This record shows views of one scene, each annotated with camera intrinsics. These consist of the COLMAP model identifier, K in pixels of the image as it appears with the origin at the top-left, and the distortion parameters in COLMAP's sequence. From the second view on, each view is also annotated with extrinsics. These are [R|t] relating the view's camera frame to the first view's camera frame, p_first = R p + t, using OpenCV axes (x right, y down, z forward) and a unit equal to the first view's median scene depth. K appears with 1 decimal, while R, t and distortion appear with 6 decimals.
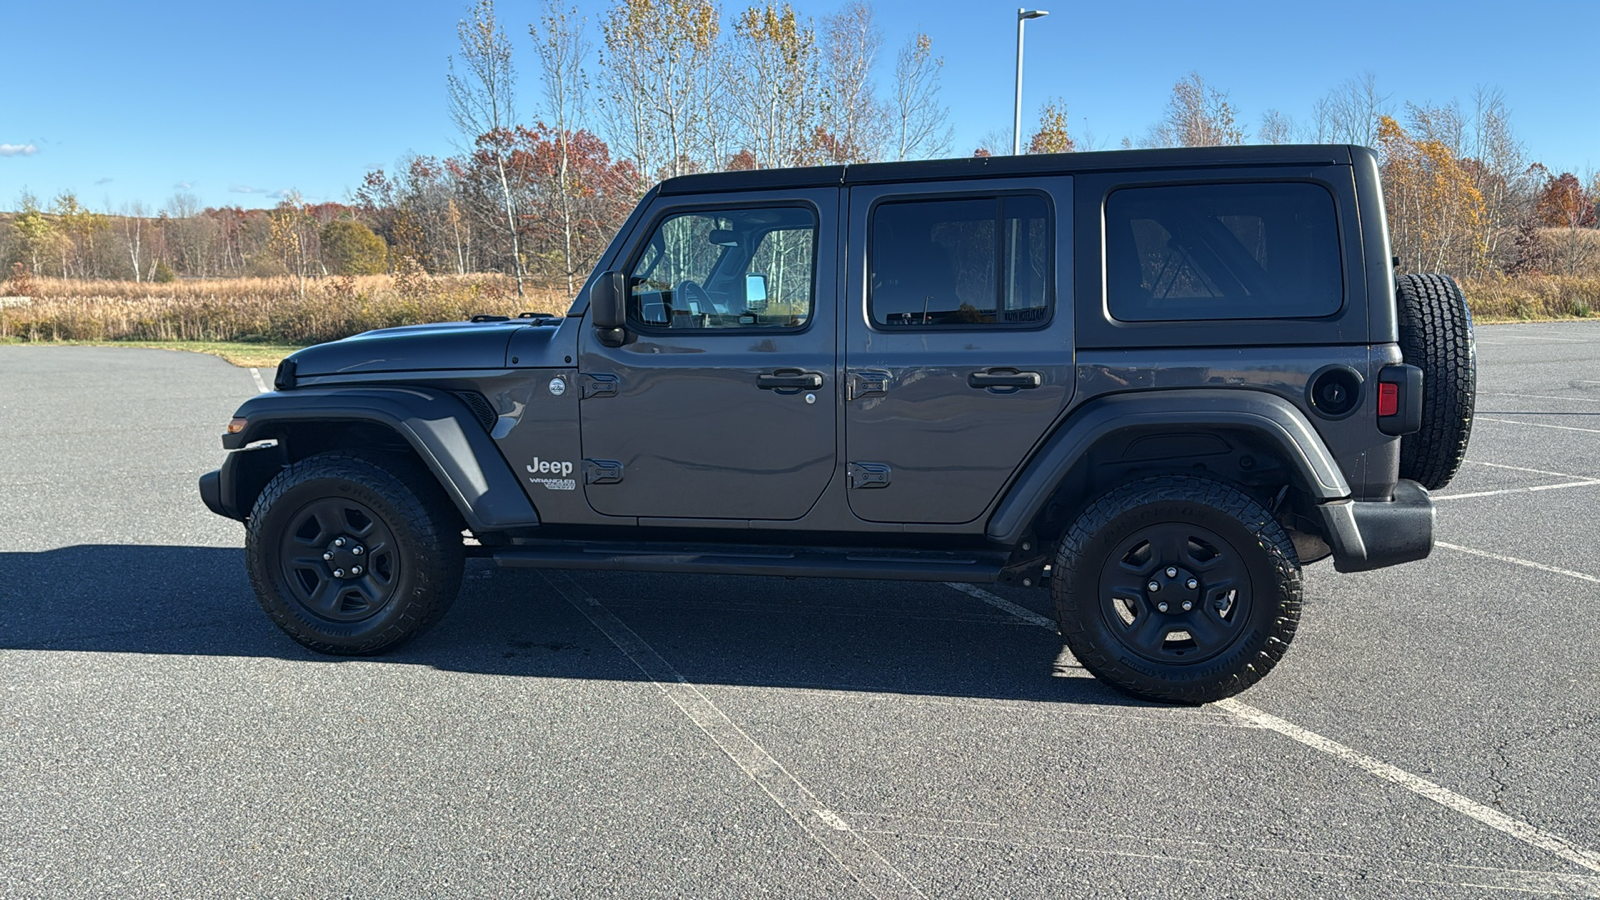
lens RADIAL K [[1275.8, 0, 830.1], [0, 1275.8, 488.7], [0, 0, 1]] dist [0.117194, -0.179946]
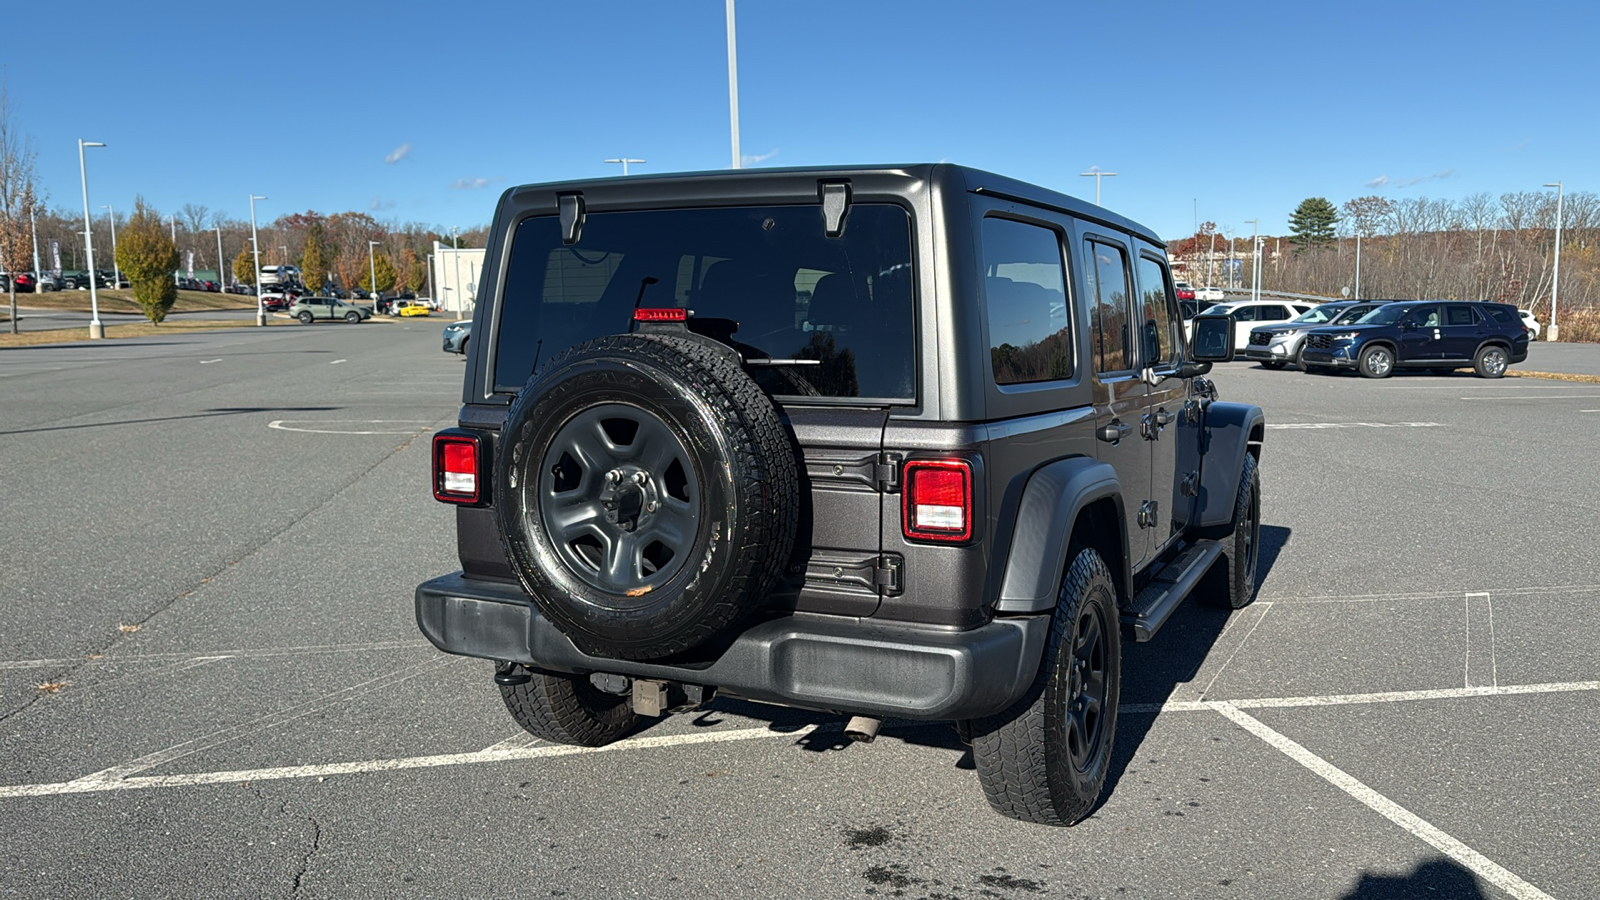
lens RADIAL K [[1275.8, 0, 833.6], [0, 1275.8, 466.4], [0, 0, 1]] dist [0.117194, -0.179946]
pose [[-0.243362, 0.122194, -0.962208, 1.087893], [-0.157174, 0.973953, 0.163438, -0.225129], [0.957116, 0.191009, -0.217817, 1.266899]]
